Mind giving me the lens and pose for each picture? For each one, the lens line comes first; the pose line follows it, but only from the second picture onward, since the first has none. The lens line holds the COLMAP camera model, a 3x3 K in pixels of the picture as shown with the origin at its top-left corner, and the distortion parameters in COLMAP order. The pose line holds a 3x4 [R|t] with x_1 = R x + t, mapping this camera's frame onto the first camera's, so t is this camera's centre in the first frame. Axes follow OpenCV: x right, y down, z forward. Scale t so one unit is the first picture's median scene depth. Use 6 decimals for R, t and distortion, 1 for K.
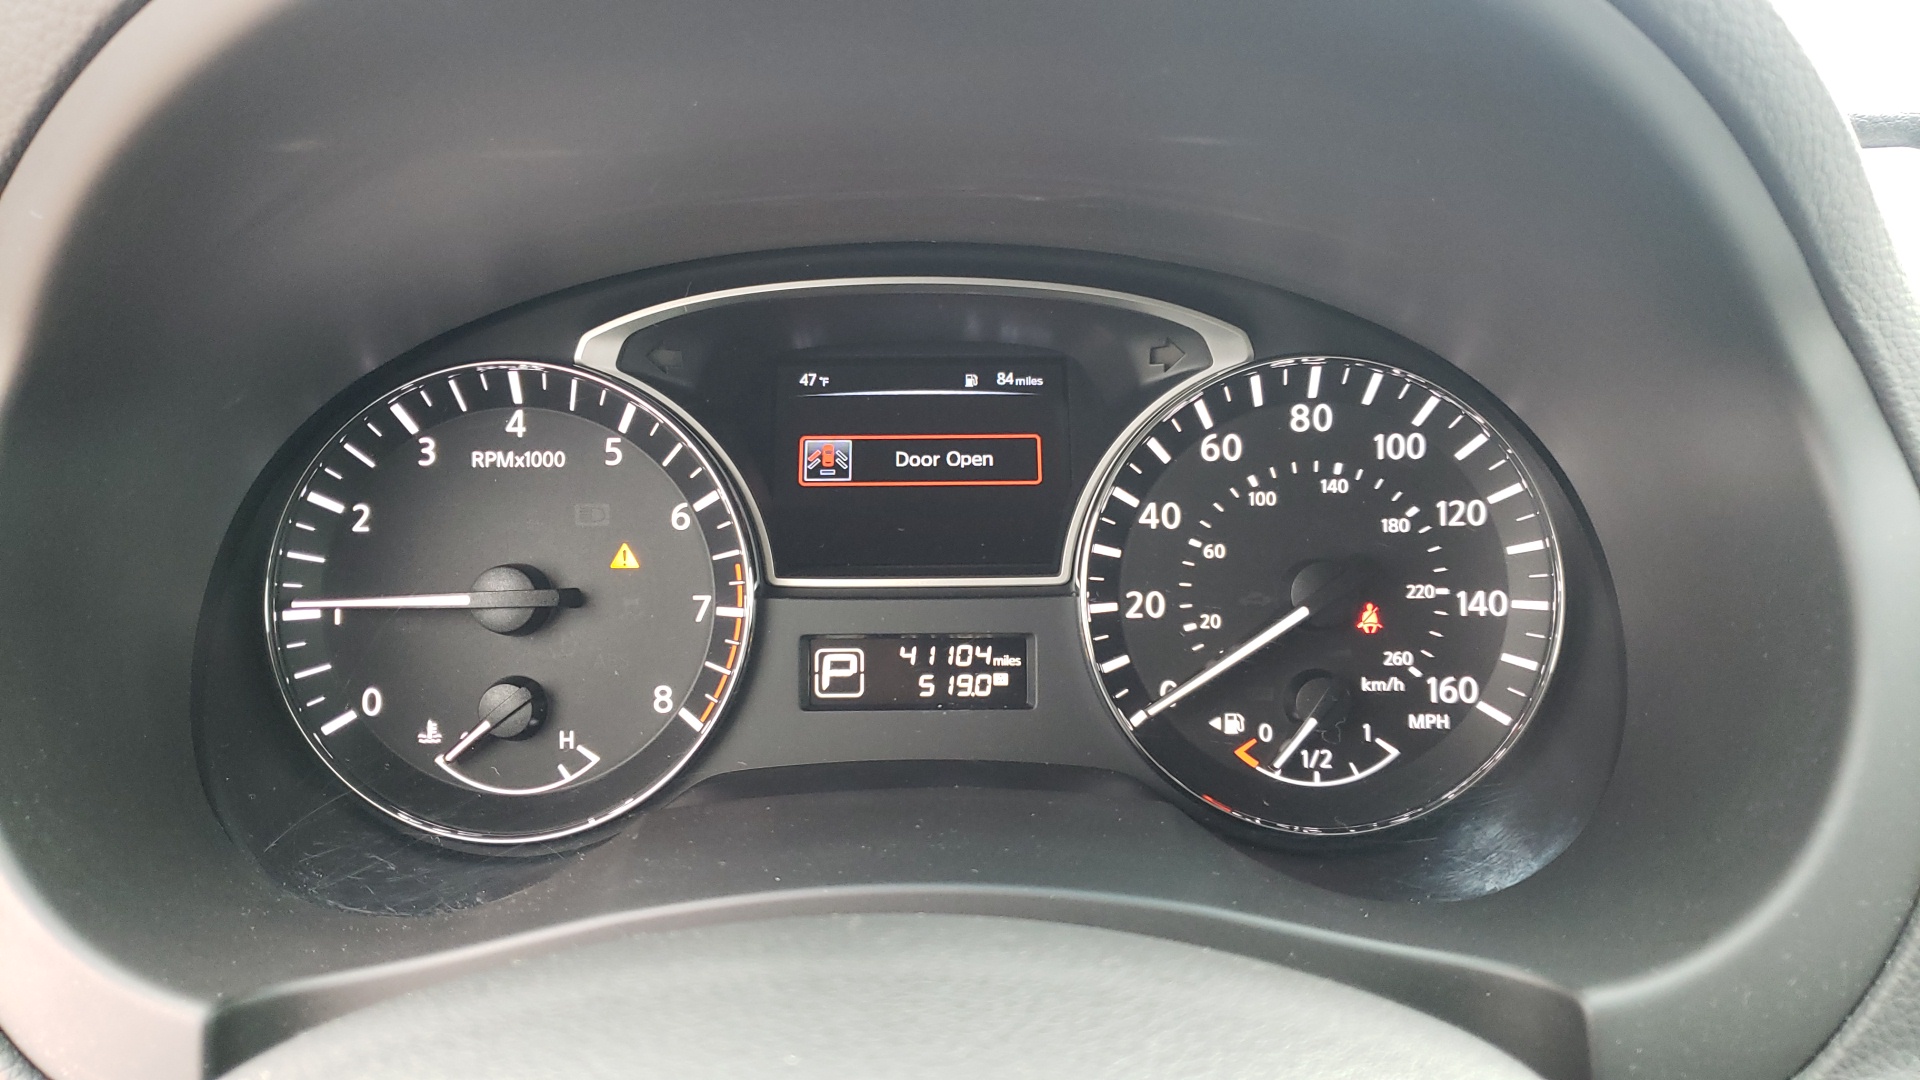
lens RADIAL K [[1564.1, 0, 960.0], [0, 1564.1, 540.0], [0, 0, 1]] dist [0.001346, -0.003379]
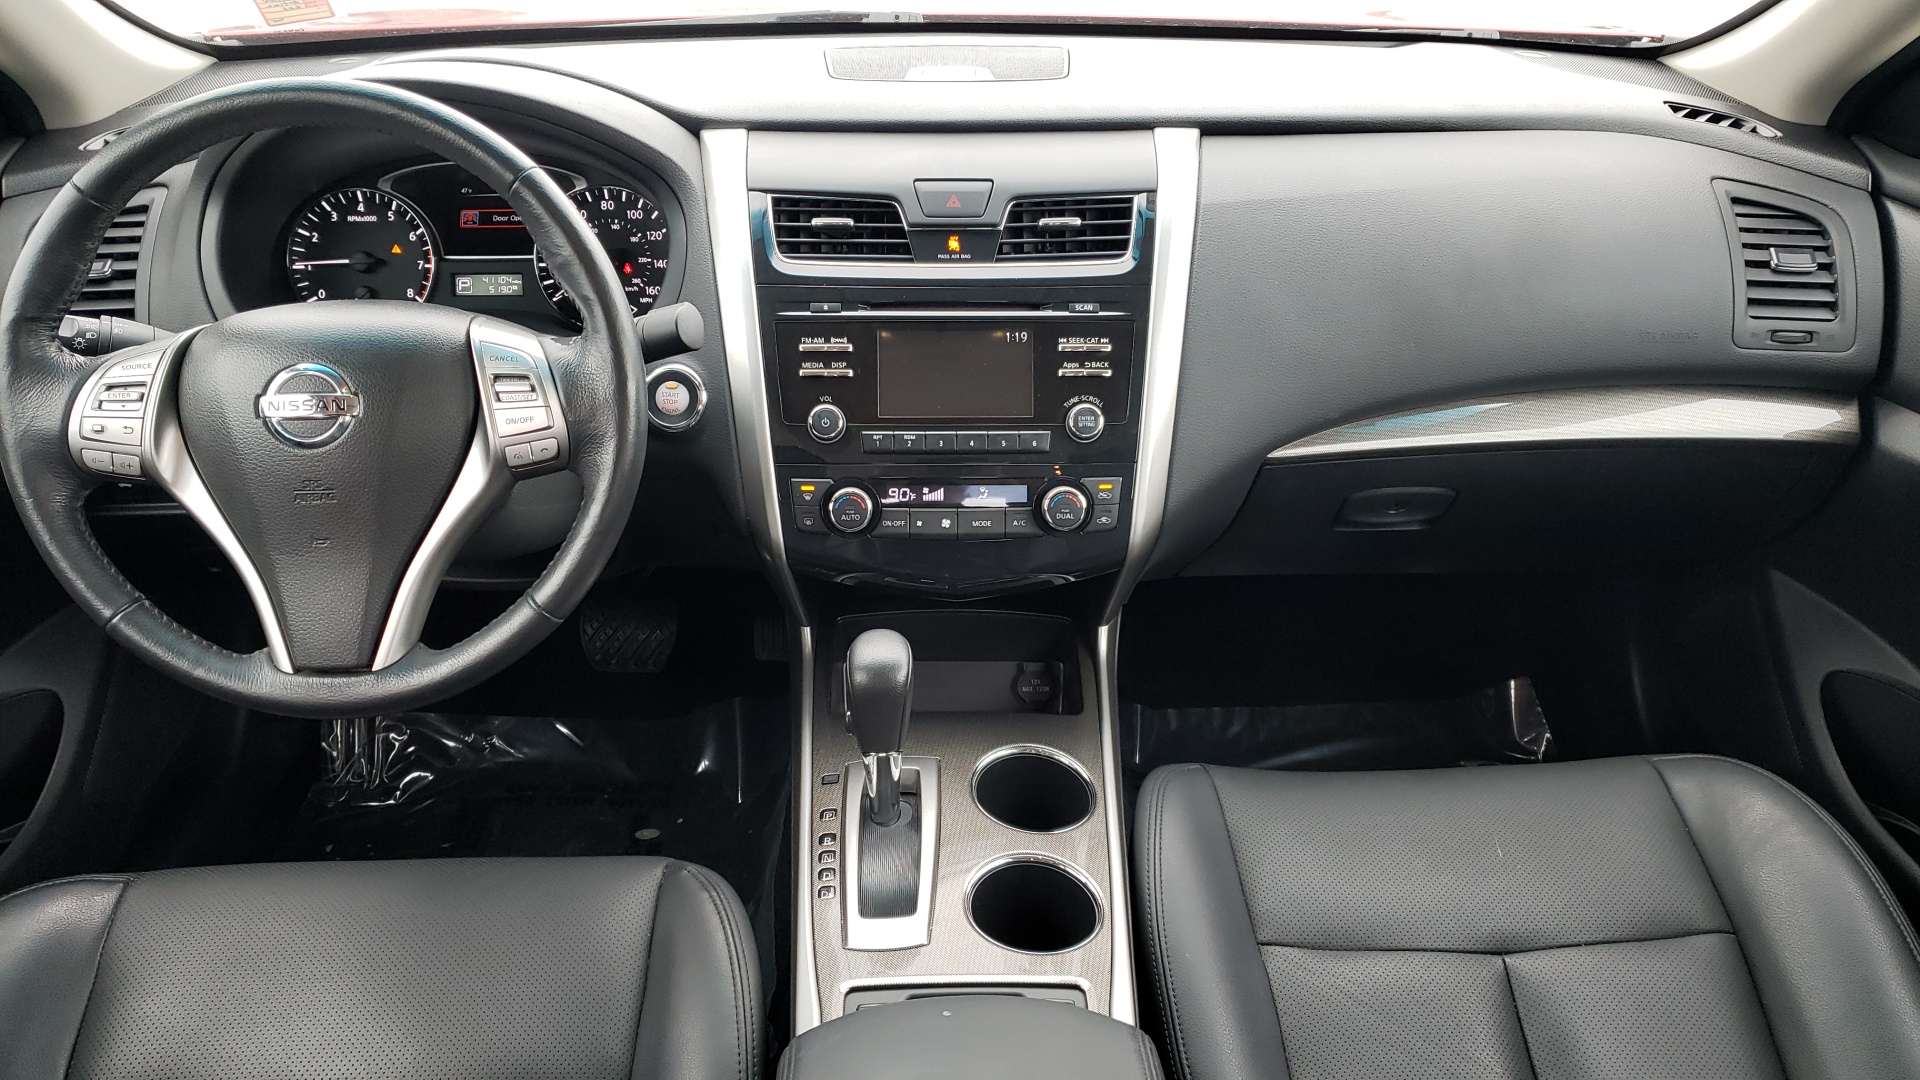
lens RADIAL K [[1564.1, 0, 960.0], [0, 1564.1, 540.0], [0, 0, 1]] dist [0.001346, -0.003379]
pose [[0.999999, -0.001068, 0.000659, 0.954845], [0.000950, 0.987300, 0.158864, 0.092012], [-0.000820, -0.158863, 0.987300, -2.309731]]
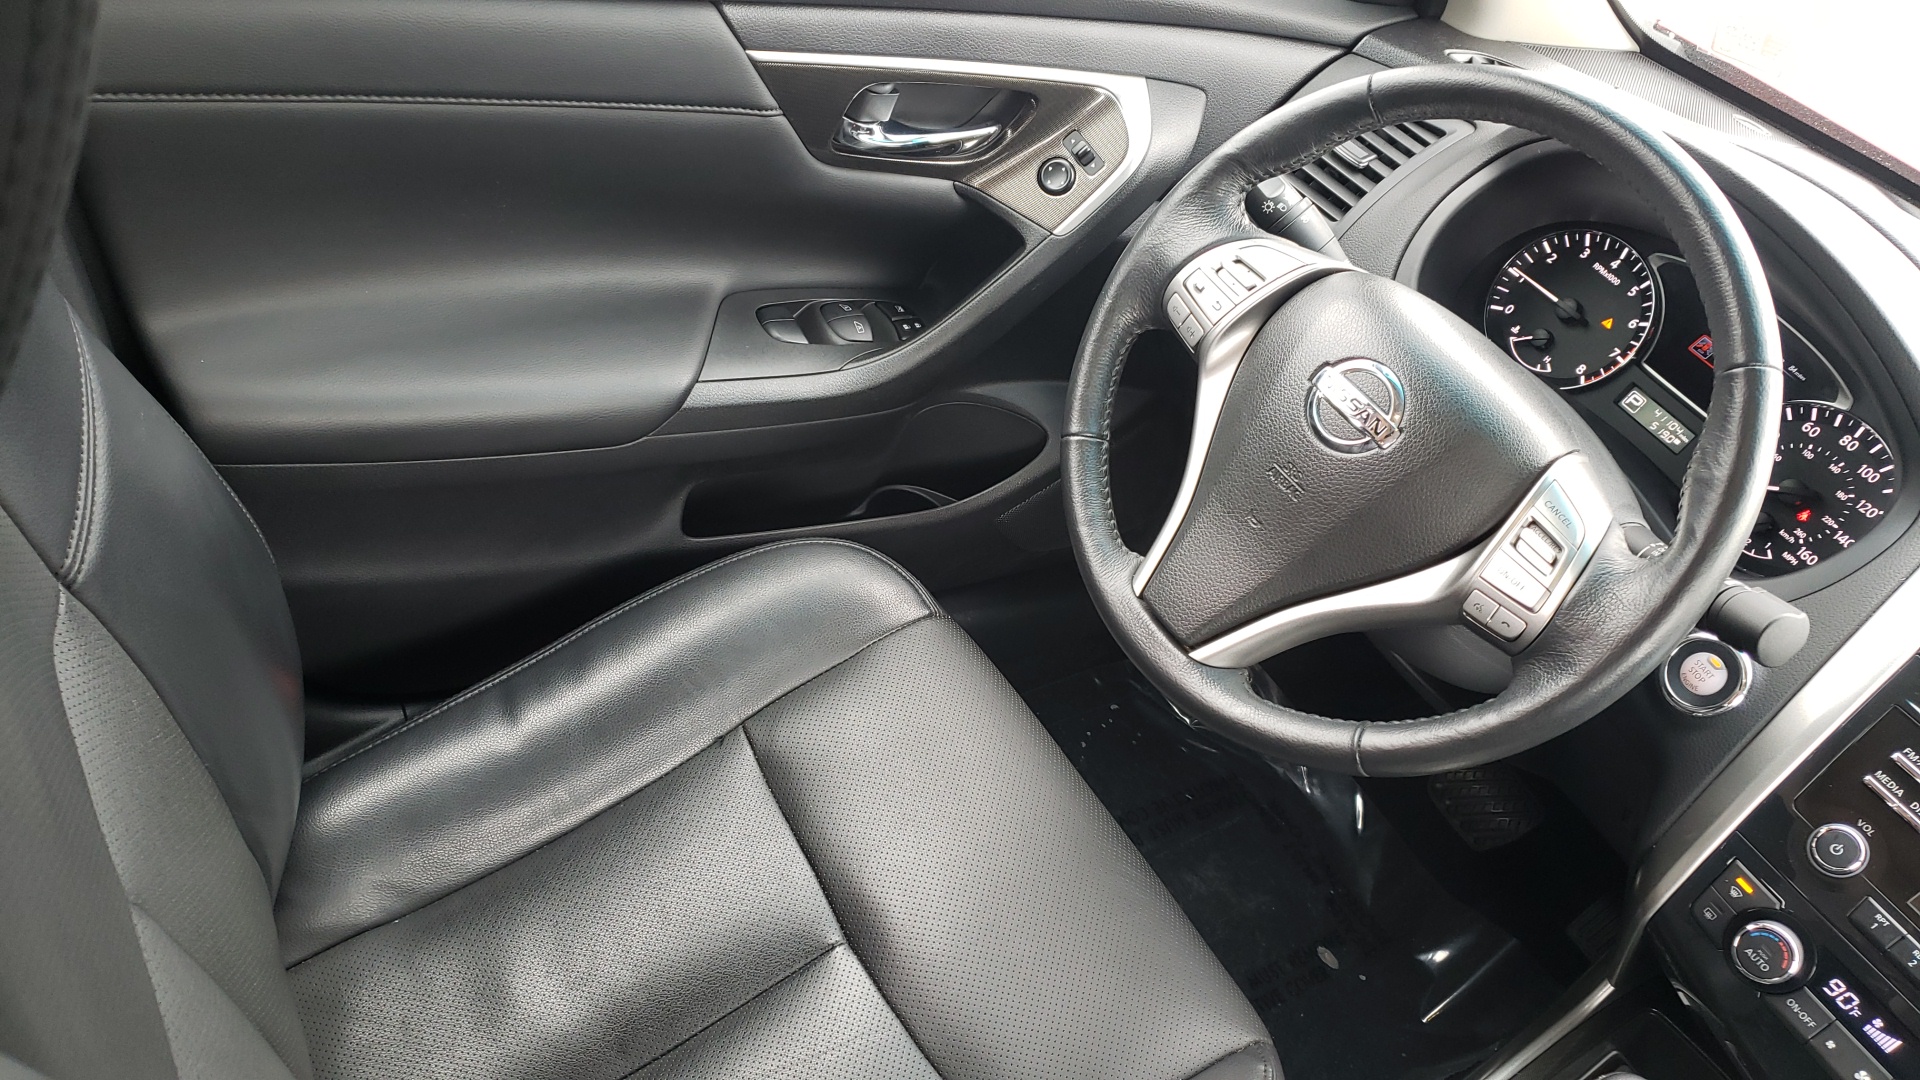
lens RADIAL K [[1483.7, 0, 960.0], [0, 1483.7, 540.0], [0, 0, 1]] dist [0.026521, 0.003917]
pose [[0.509888, 0.684157, -0.521481, 0.877275], [-0.572143, 0.722396, 0.388324, -0.083925], [0.642391, 0.100360, 0.759777, -1.799620]]
